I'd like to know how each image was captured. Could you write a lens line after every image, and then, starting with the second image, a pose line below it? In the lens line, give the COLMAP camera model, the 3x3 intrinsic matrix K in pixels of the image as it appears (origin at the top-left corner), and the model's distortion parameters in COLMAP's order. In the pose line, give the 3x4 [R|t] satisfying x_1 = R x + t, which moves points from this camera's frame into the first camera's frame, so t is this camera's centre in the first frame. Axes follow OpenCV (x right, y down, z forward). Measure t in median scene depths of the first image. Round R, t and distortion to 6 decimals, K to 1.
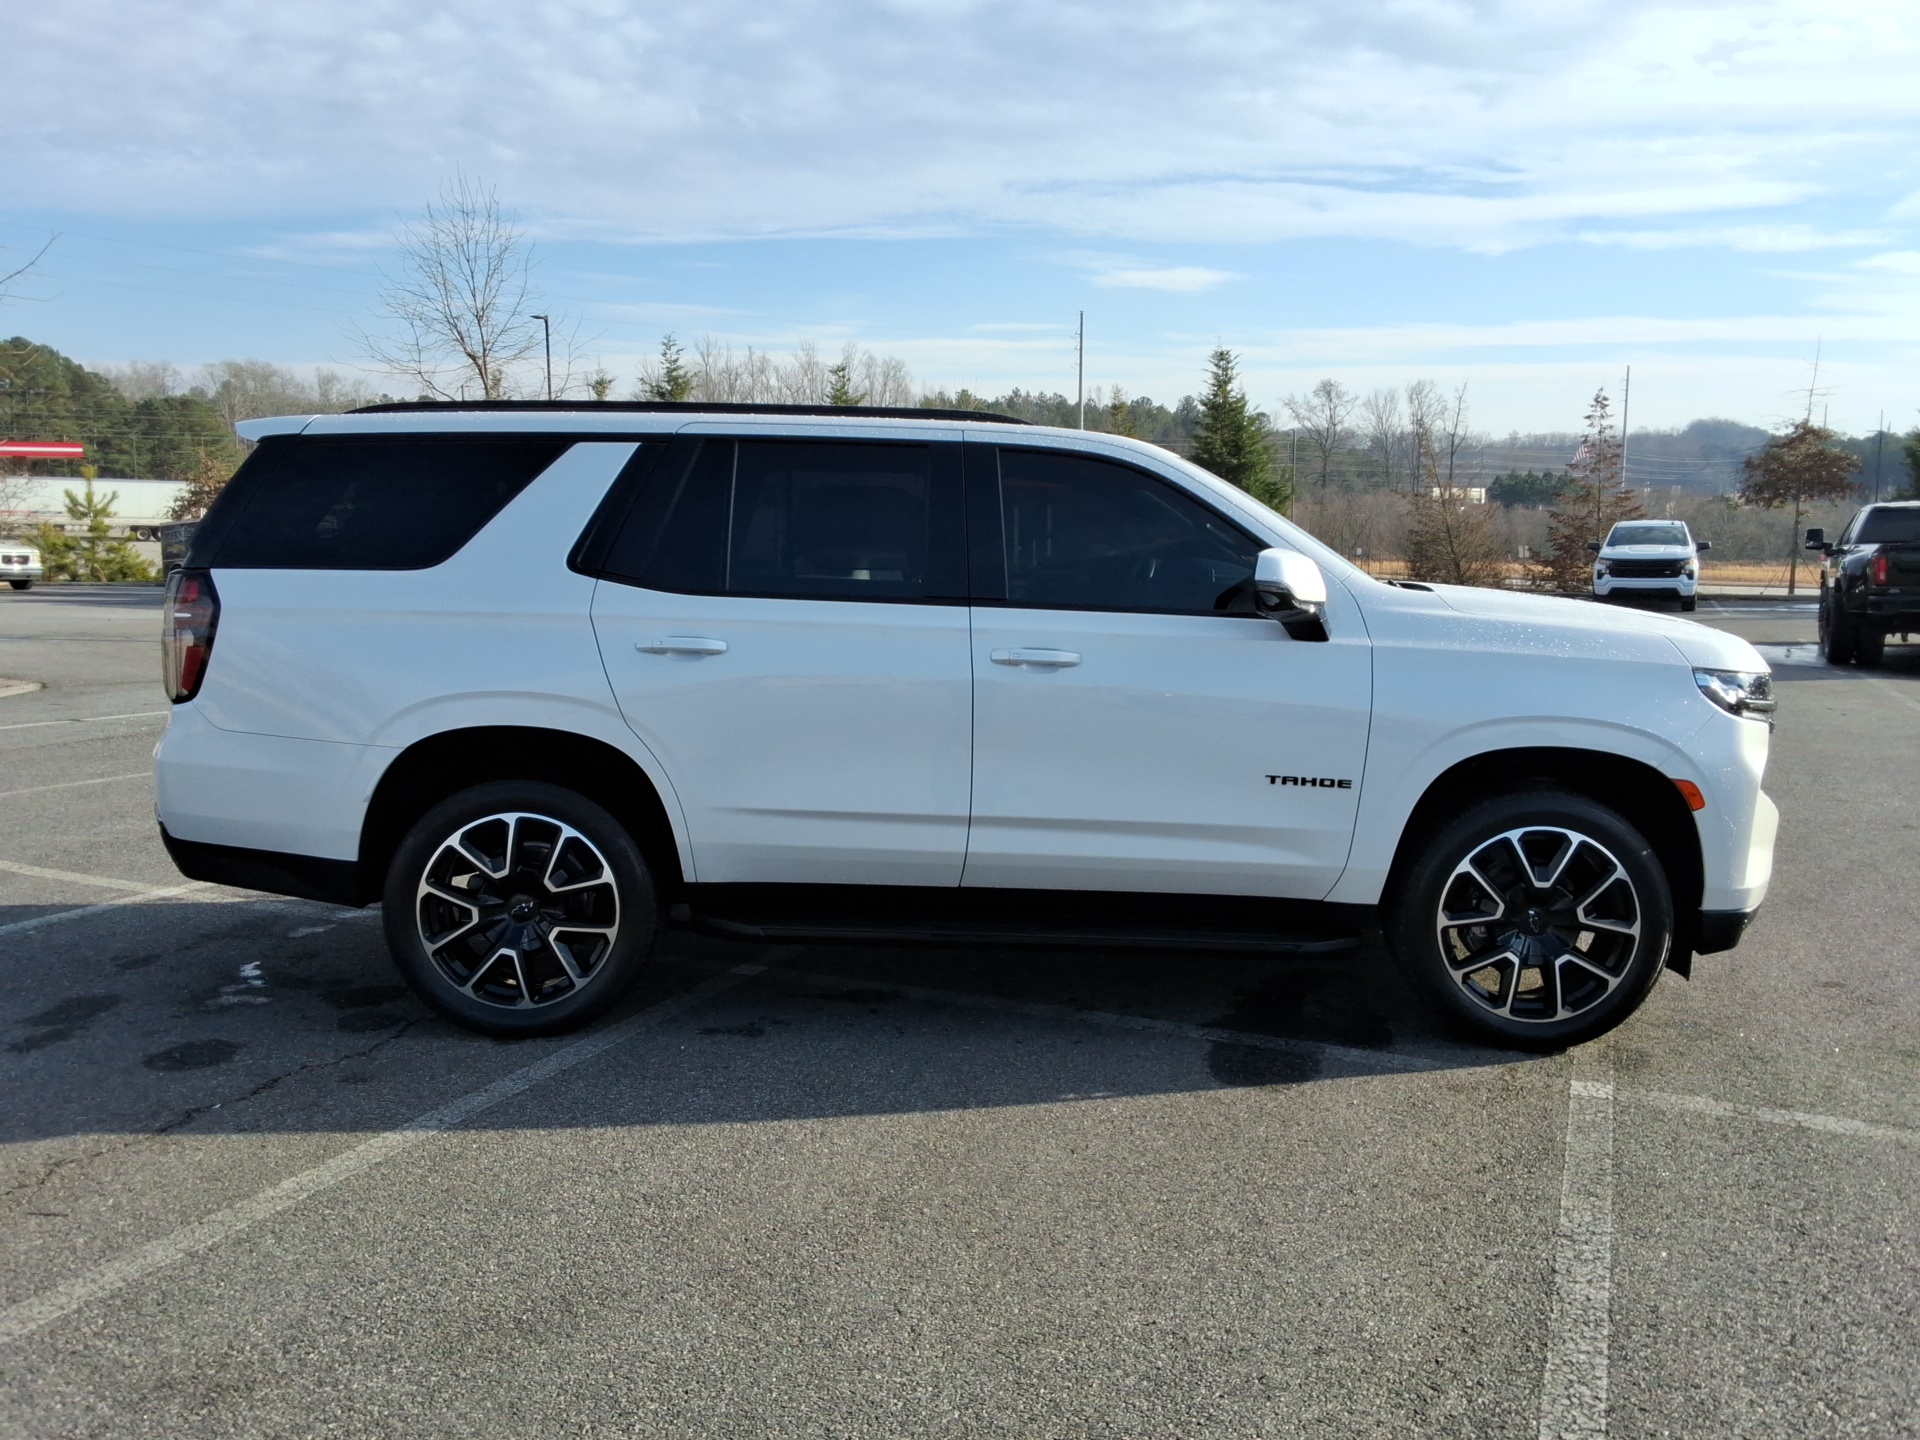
lens RADIAL K [[1568.3, 0, 960.0], [0, 1568.3, 720.0], [0, 0, 1]] dist [0.094855, -0.143715]
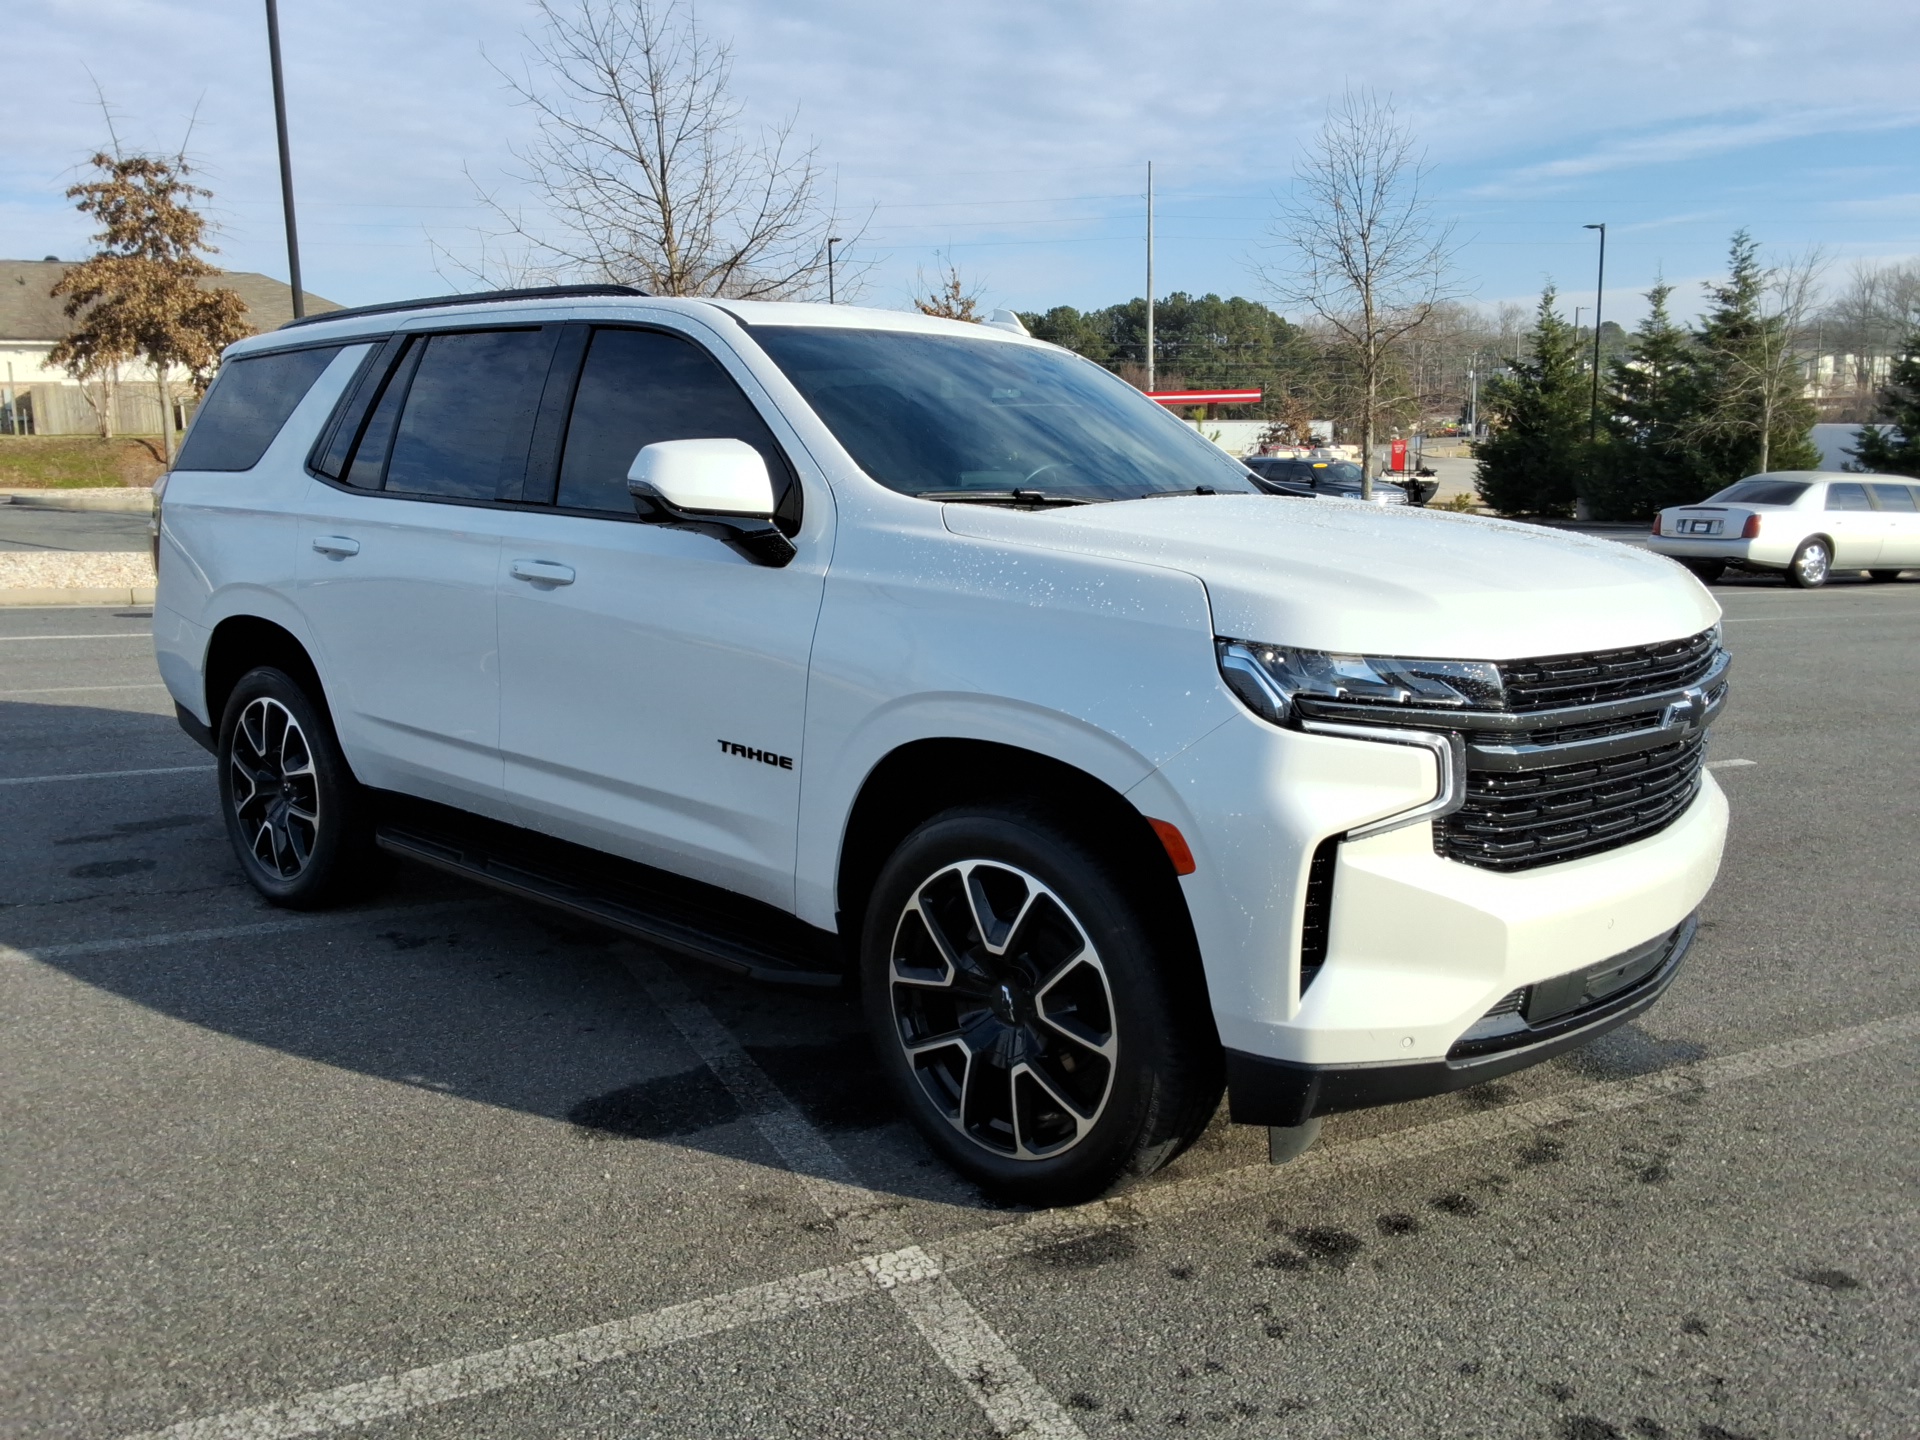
lens RADIAL K [[1568.3, 0, 960.0], [0, 1568.3, 720.0], [0, 0, 1]] dist [0.094855, -0.143715]
pose [[0.737701, 0.100354, -0.667628, 0.780017], [-0.073824, 0.994951, 0.067983, -0.034633], [0.671079, -0.000864, 0.741385, 0.501511]]
